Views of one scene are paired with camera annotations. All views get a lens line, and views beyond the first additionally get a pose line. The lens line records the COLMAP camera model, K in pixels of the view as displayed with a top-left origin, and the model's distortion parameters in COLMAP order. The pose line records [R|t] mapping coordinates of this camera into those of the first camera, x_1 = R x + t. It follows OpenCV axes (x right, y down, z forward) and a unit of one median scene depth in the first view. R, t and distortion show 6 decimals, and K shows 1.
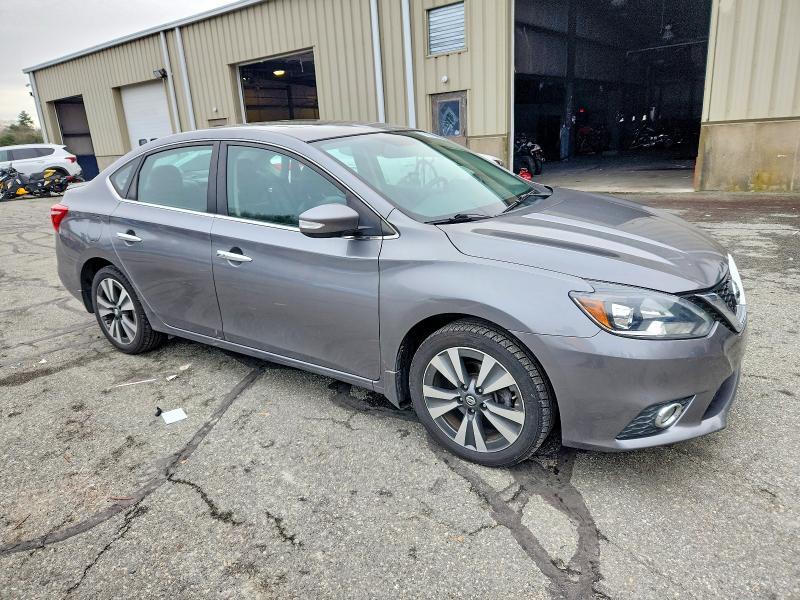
lens RADIAL K [[559.4, 0, 402.2], [0, 559.4, 302.1], [0, 0, 1]] dist [0.060136, -0.056385]
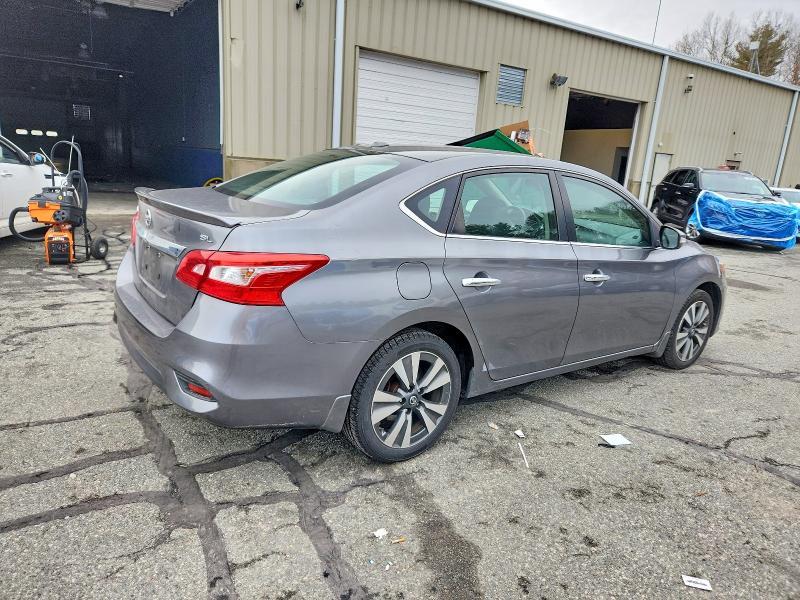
lens RADIAL K [[559.4, 0, 402.2], [0, 559.4, 302.1], [0, 0, 1]] dist [0.060136, -0.056385]
pose [[0.292335, -0.154809, 0.943703, -1.334897], [0.188782, 0.976734, 0.101748, -0.199105], [-0.937498, 0.148410, 0.314758, 0.936360]]
